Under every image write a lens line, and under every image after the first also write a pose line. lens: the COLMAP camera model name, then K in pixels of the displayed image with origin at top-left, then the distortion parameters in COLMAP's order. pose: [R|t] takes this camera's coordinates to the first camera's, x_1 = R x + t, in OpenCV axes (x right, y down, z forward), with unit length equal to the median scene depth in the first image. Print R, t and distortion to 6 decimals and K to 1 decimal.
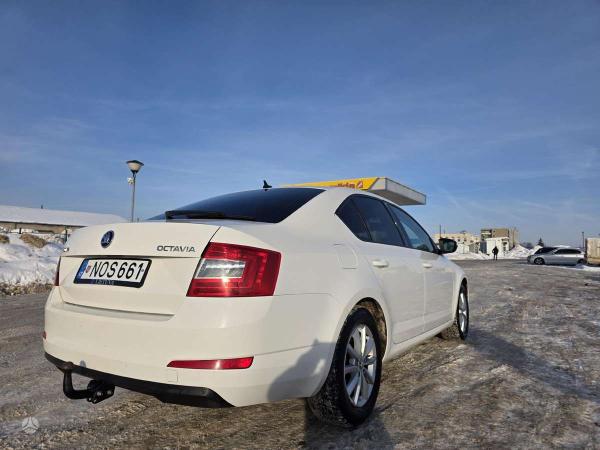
lens RADIAL K [[404.2, 0, 304.4], [0, 404.2, 227.8], [0, 0, 1]] dist [0.050522, -0.049683]
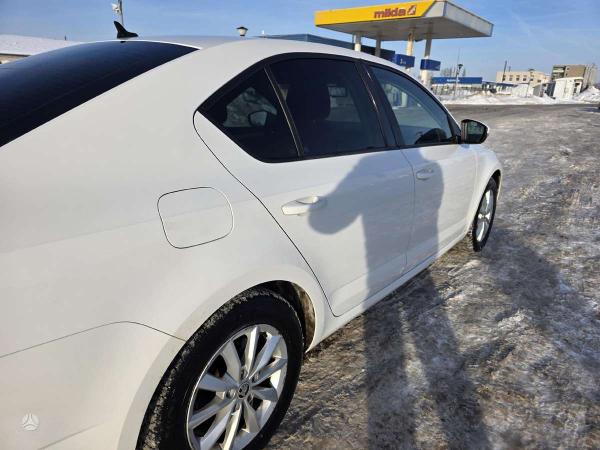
lens RADIAL K [[404.2, 0, 304.4], [0, 404.2, 227.8], [0, 0, 1]] dist [0.050522, -0.049683]
pose [[0.994279, 0.055789, -0.091092, 0.123090], [-0.017277, 0.925537, 0.378264, -0.044278], [0.105412, -0.374526, 0.921205, 0.258594]]
